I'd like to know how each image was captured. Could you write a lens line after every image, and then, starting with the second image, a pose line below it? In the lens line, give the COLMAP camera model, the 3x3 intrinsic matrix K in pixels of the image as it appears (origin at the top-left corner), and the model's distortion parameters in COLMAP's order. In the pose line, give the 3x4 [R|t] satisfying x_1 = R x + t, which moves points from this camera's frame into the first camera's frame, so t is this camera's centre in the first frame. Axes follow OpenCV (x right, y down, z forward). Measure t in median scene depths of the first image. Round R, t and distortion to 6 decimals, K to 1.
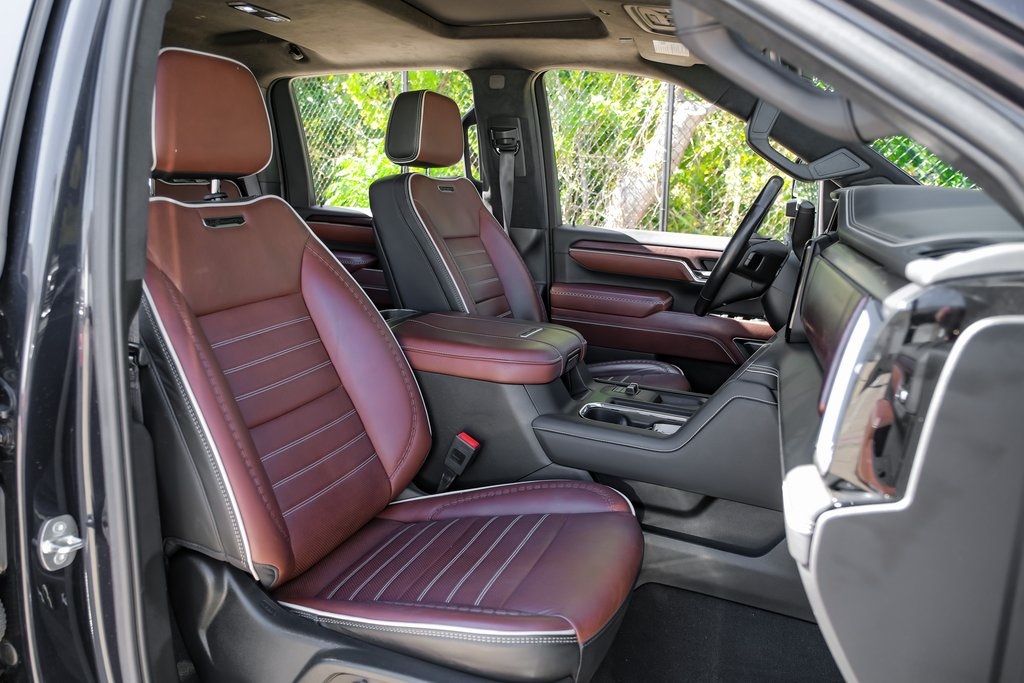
lens RADIAL K [[726.1, 0, 515.0], [0, 726.1, 332.6], [0, 0, 1]] dist [-0.002060, -0.008938]
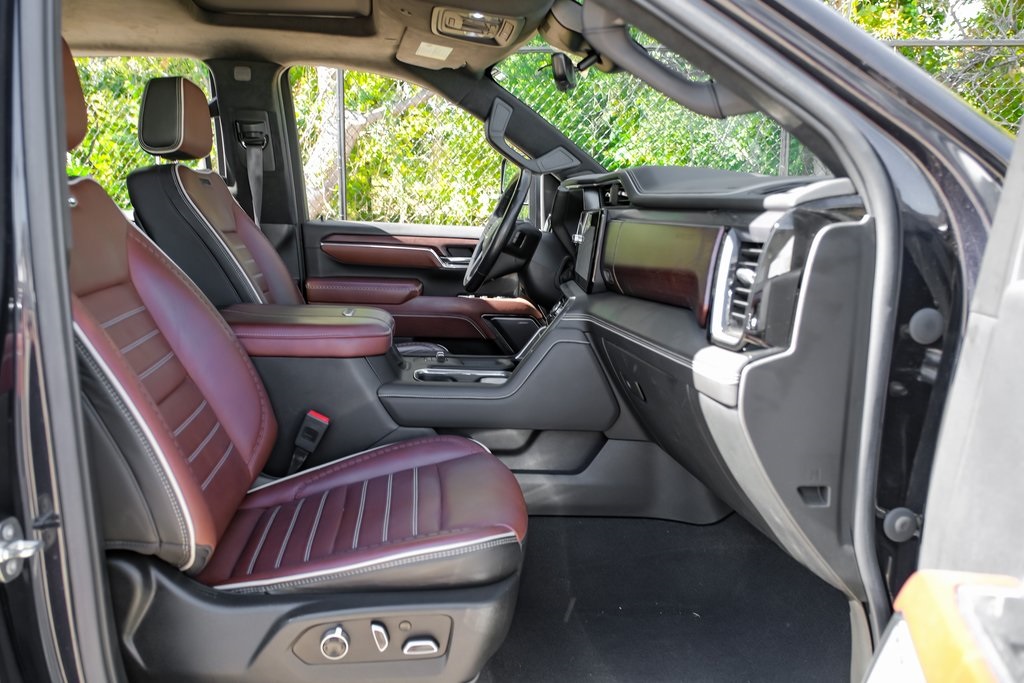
lens RADIAL K [[726.1, 0, 510.1], [0, 726.1, 343.0], [0, 0, 1]] dist [-0.002060, -0.008938]
pose [[0.885797, -0.101414, 0.452857, -0.226139], [0.103586, 0.994418, 0.020077, 0.041962], [-0.452365, 0.029126, 0.891357, -0.032700]]
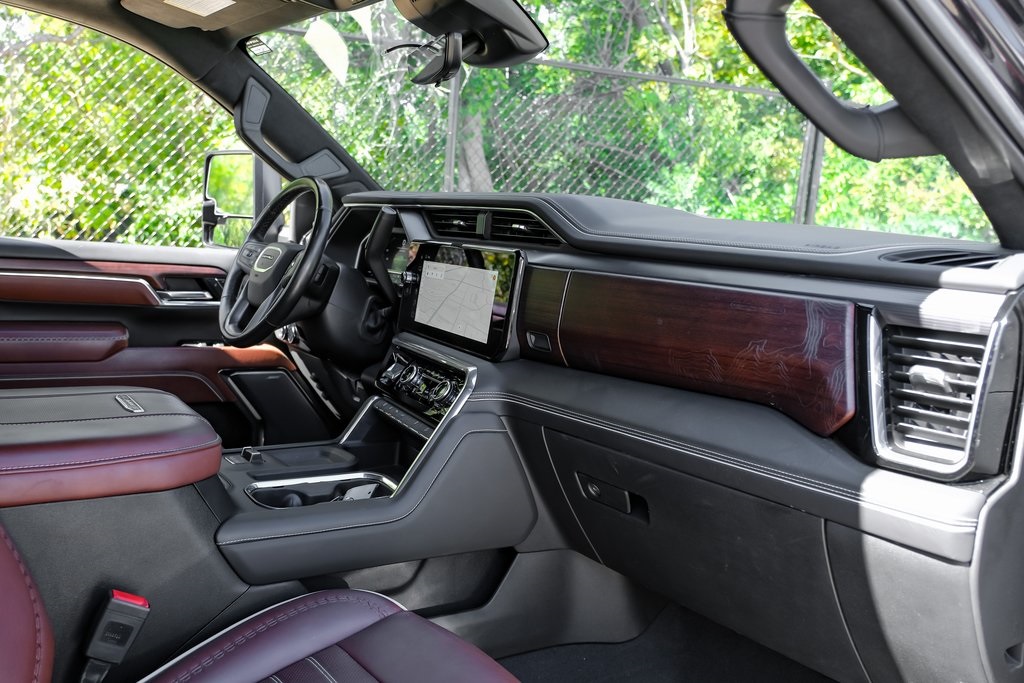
lens RADIAL K [[791.7, 0, 451.1], [0, 791.7, 340.0], [0, 0, 1]] dist [-0.025386, 0.010592]
pose [[0.597220, -0.116013, 0.793643, -0.319765], [0.122117, 0.991101, 0.052983, -0.052824], [-0.792727, 0.065274, 0.606072, 0.312329]]
